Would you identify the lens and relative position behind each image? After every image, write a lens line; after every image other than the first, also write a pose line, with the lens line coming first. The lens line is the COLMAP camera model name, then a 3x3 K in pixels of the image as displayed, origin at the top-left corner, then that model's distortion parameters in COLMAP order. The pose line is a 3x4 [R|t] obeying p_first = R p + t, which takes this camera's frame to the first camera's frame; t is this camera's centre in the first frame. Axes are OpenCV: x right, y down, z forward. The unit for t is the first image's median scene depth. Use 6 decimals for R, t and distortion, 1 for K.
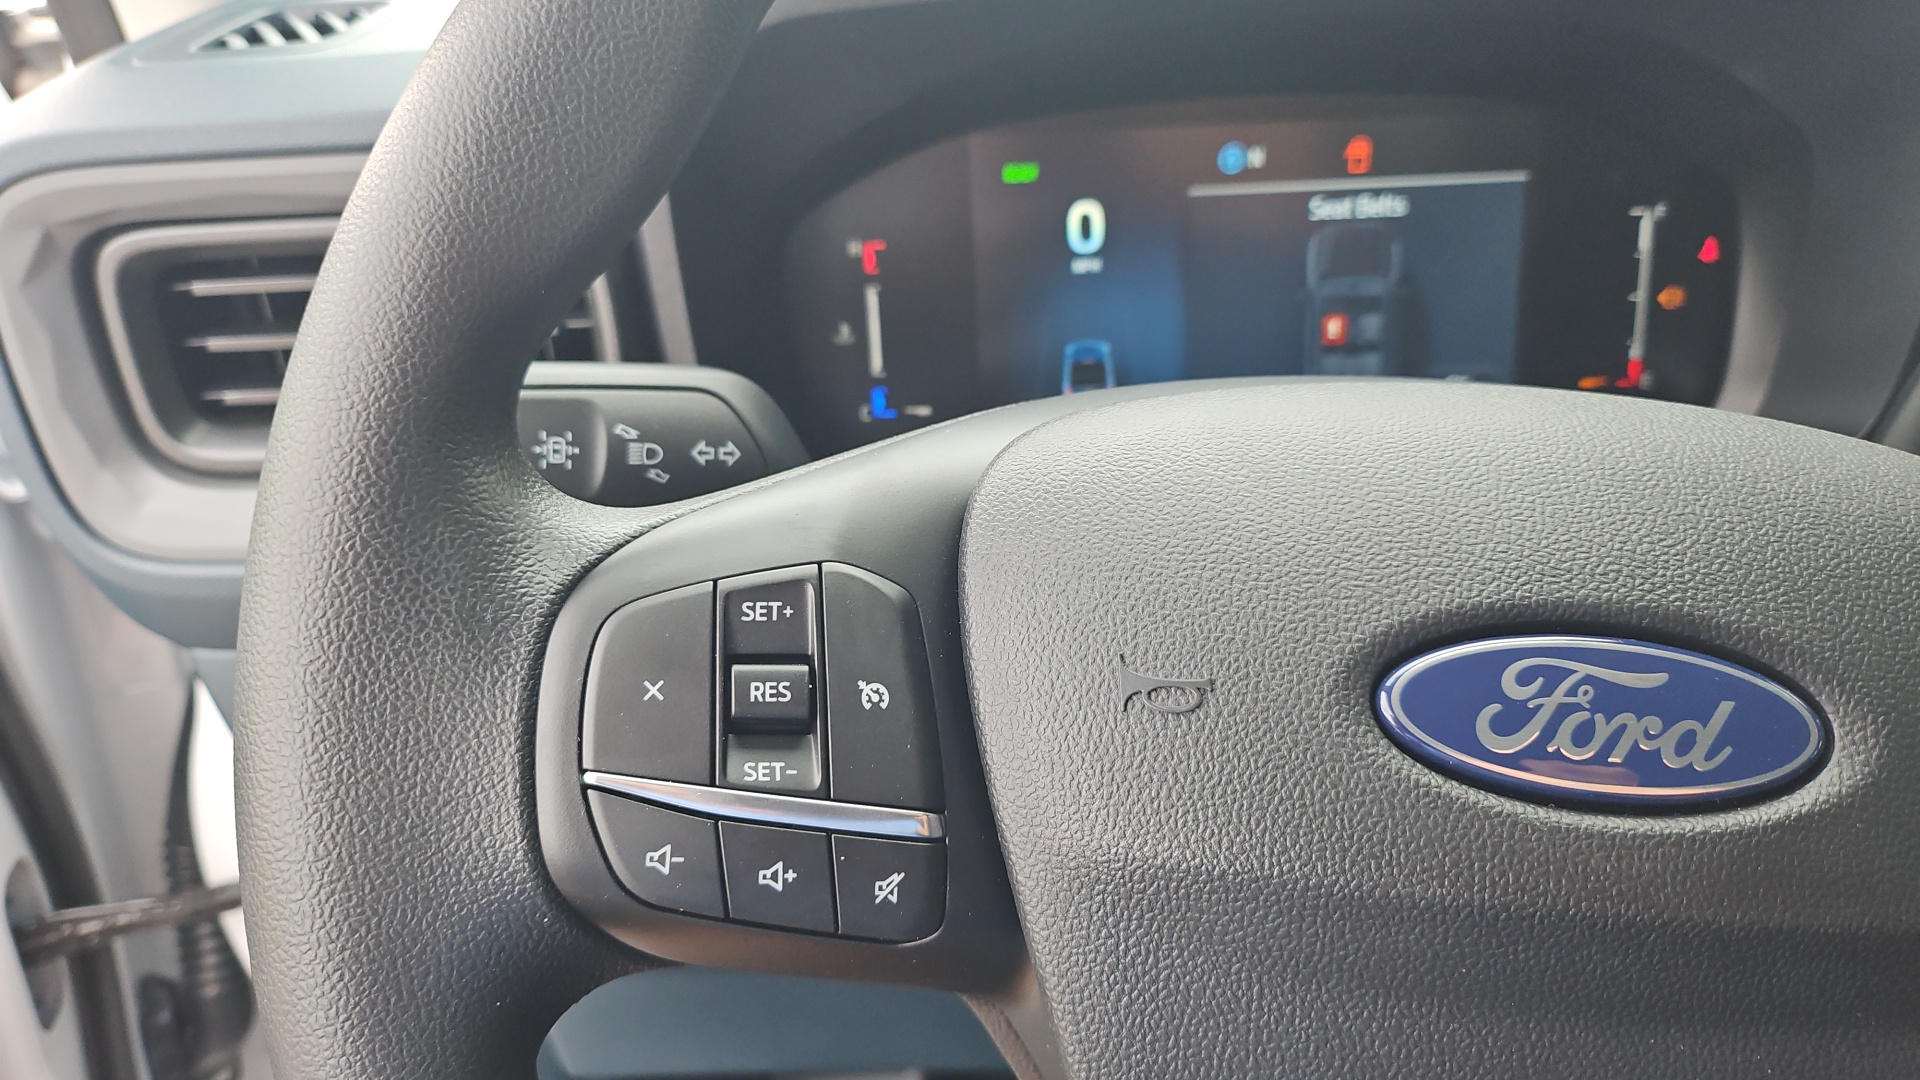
lens RADIAL K [[1357.4, 0, 962.1], [0, 1357.4, 519.2], [0, 0, 1]] dist [0.012010, -0.033488]
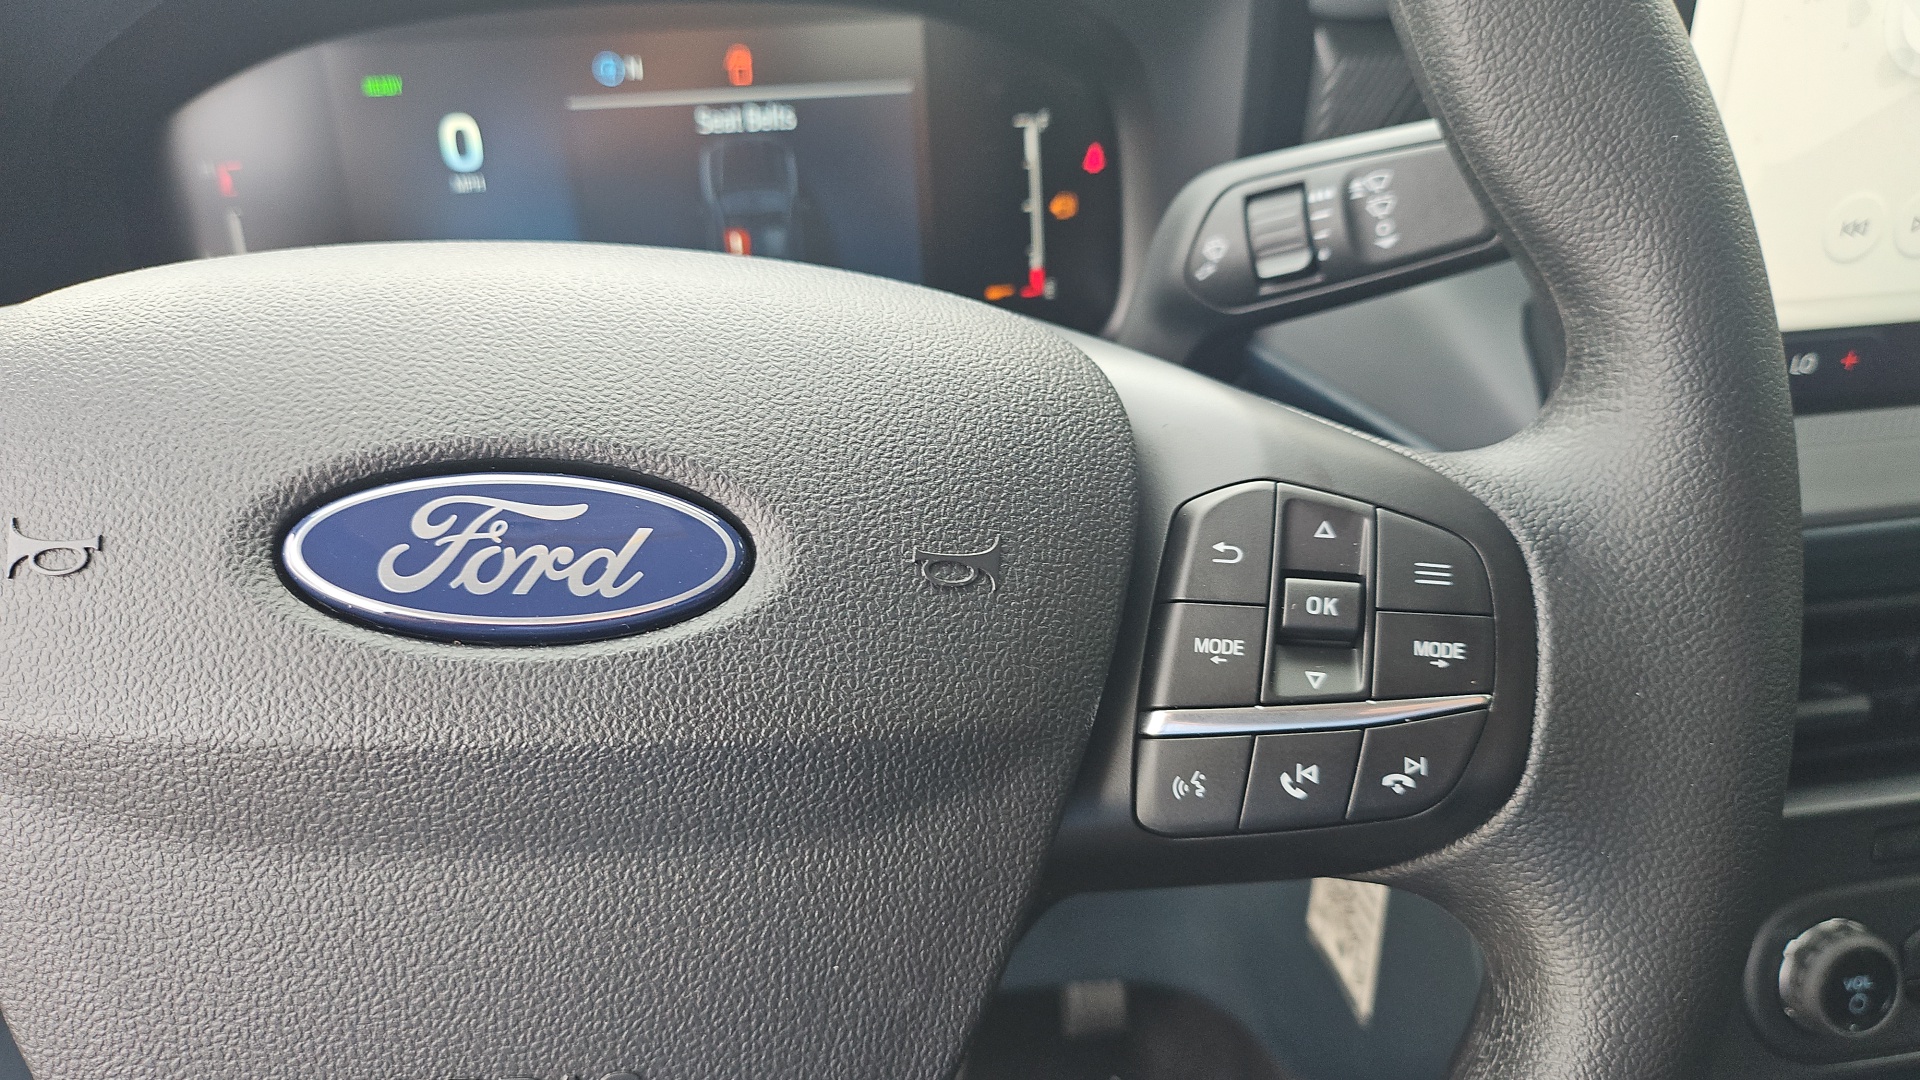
lens RADIAL K [[1357.4, 0, 962.2], [0, 1357.4, 541.9], [0, 0, 1]] dist [0.012010, -0.033488]
pose [[0.985751, -0.057144, 0.158209, 0.632769], [0.052450, 0.998055, 0.033690, 0.122299], [-0.159827, -0.024912, 0.986831, -0.025718]]
